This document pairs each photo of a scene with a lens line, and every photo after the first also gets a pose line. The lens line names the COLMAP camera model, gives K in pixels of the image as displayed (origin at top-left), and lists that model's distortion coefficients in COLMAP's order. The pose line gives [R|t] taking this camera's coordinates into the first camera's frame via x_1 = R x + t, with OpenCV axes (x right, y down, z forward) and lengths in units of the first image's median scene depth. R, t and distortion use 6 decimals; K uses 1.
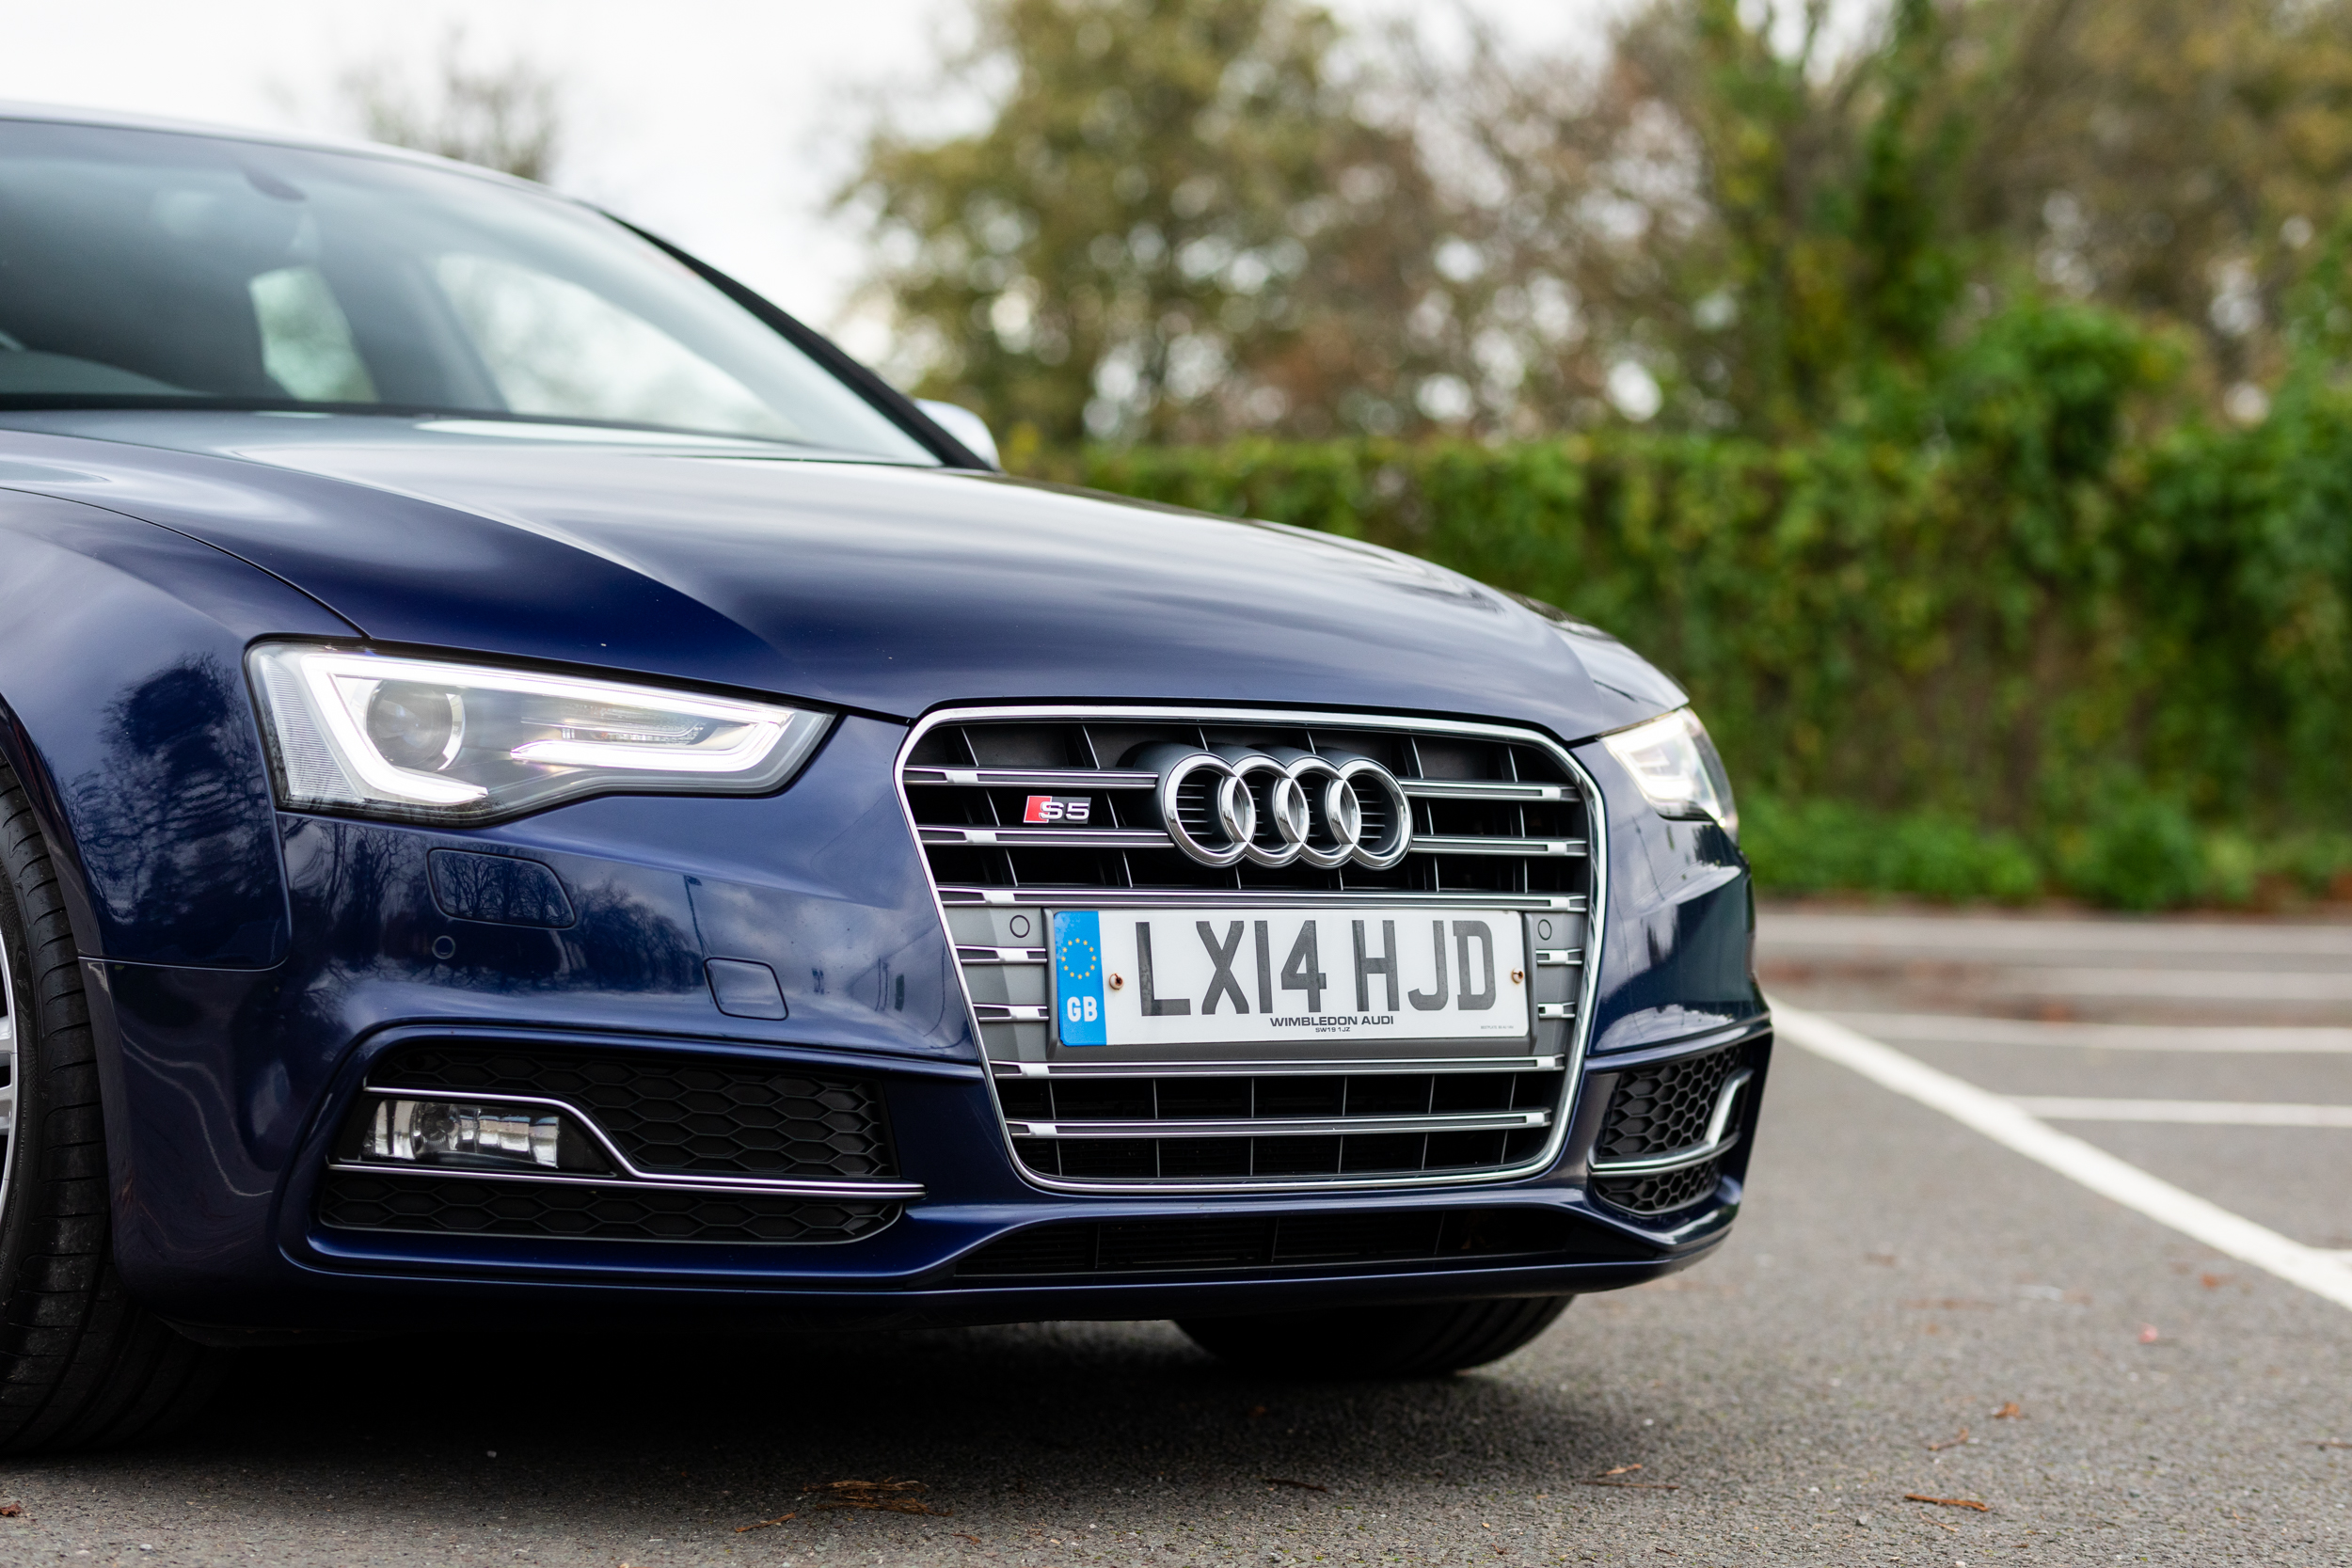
lens RADIAL K [[5637.4, 0, 1171.0], [0, 5637.4, 781.4], [0, 0, 1]] dist [-0.030730, 0.396787]
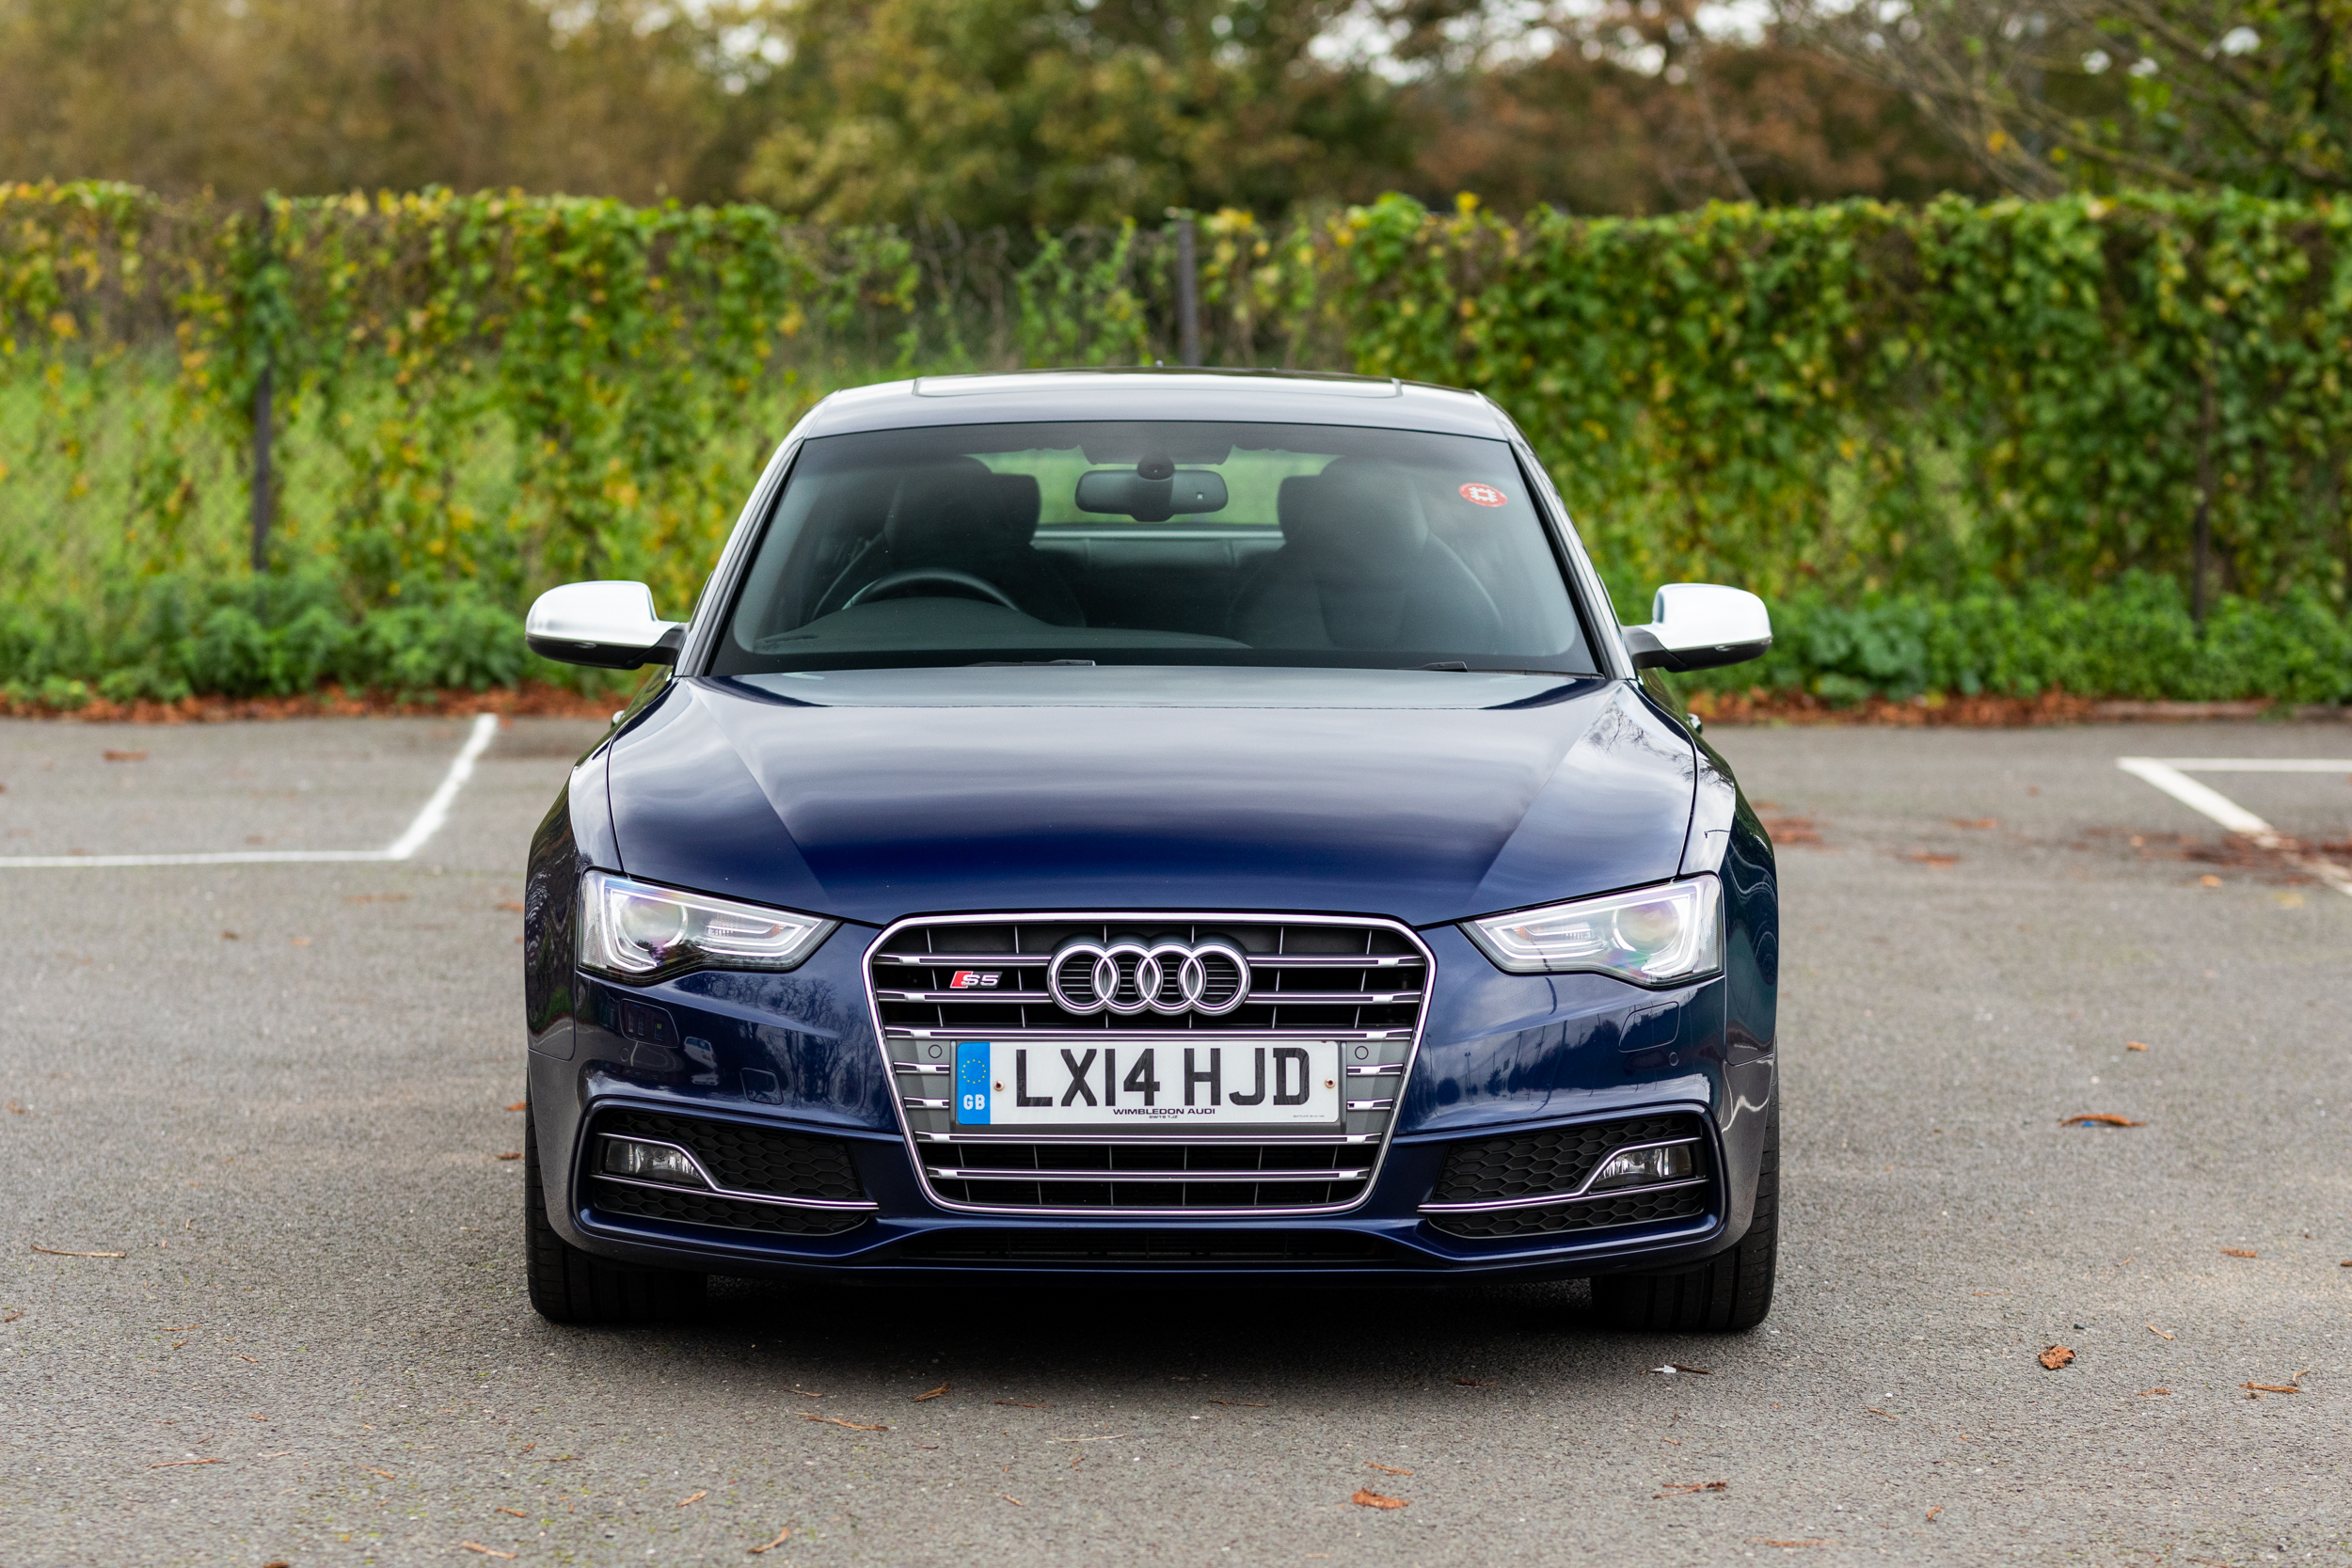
lens RADIAL K [[6642.7, 0, 1118.2], [0, 6642.7, 912.0], [0, 0, 1]] dist [0.011704, 0.050477]
pose [[0.777210, 0.029846, -0.628533, 1.211603], [0.018396, 0.997370, 0.070108, -0.147561], [0.628973, -0.066051, 0.774616, -0.469127]]
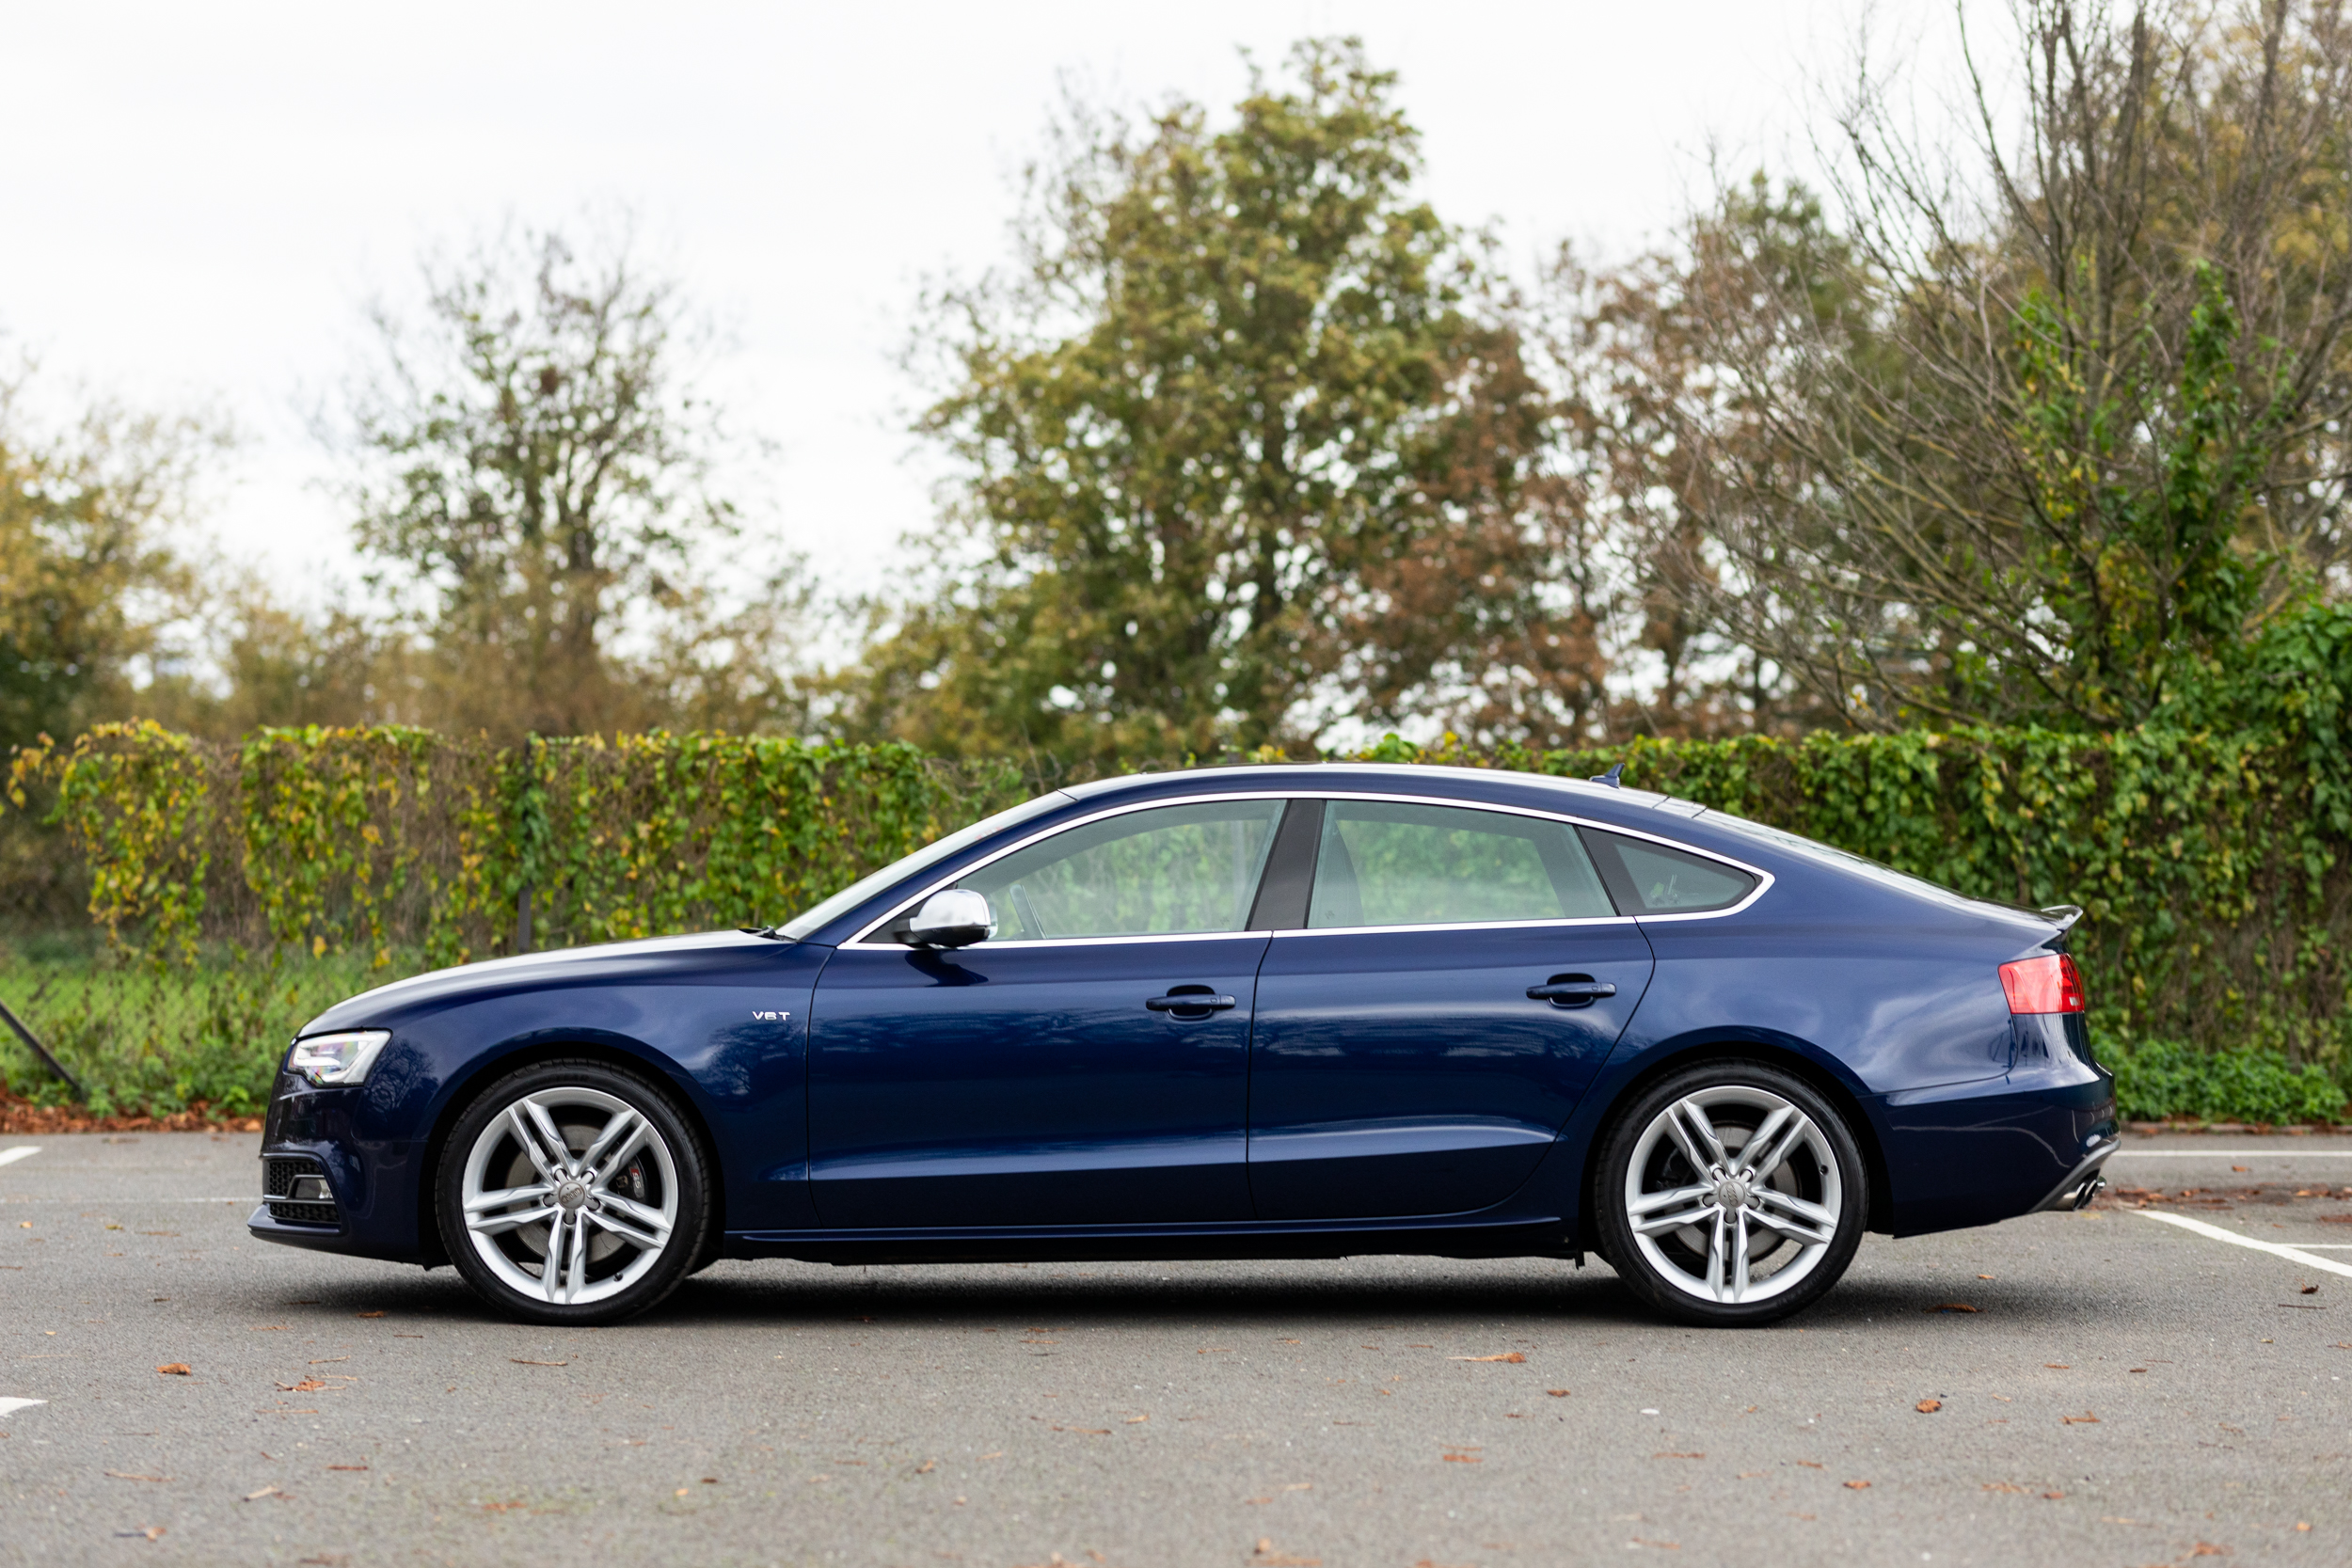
lens RADIAL K [[5516.4, 0, 1189.6], [0, 5516.4, 782.1], [0, 0, 1]] dist [-0.017635, 0.533447]
pose [[0.784711, -0.047682, -0.618025, 1.393867], [0.022151, 0.998557, -0.048916, -0.023799], [0.619465, 0.024695, 0.784635, -0.792933]]
